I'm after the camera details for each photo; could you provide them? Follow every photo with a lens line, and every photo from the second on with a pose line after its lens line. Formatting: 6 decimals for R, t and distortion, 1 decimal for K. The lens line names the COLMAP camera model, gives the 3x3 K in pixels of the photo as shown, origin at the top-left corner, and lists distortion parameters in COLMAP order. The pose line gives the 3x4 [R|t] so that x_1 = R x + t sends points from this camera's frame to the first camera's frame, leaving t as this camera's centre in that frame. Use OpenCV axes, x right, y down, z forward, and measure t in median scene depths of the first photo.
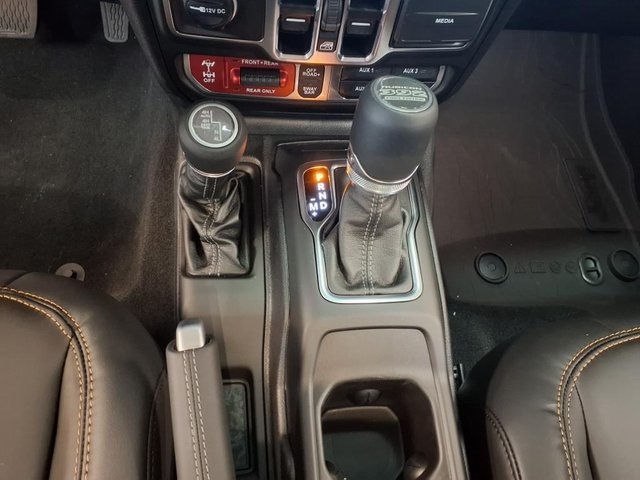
lens RADIAL K [[514.5, 0, 320.0], [0, 514.5, 240.0], [0, 0, 1]] dist [0.050291, -0.069367]
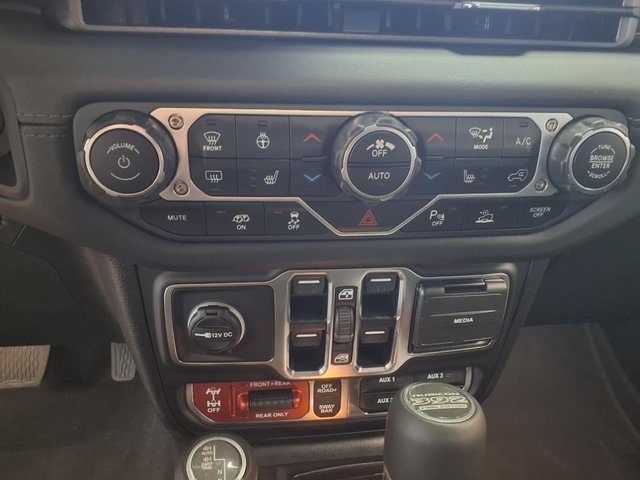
lens RADIAL K [[514.5, 0, 320.0], [0, 514.5, 240.0], [0, 0, 1]] dist [0.050291, -0.069367]
pose [[0.994875, -0.100154, 0.013864, -0.016445], [0.090670, 0.823058, -0.560673, -0.034826], [0.044743, 0.559057, 0.827921, 0.113929]]
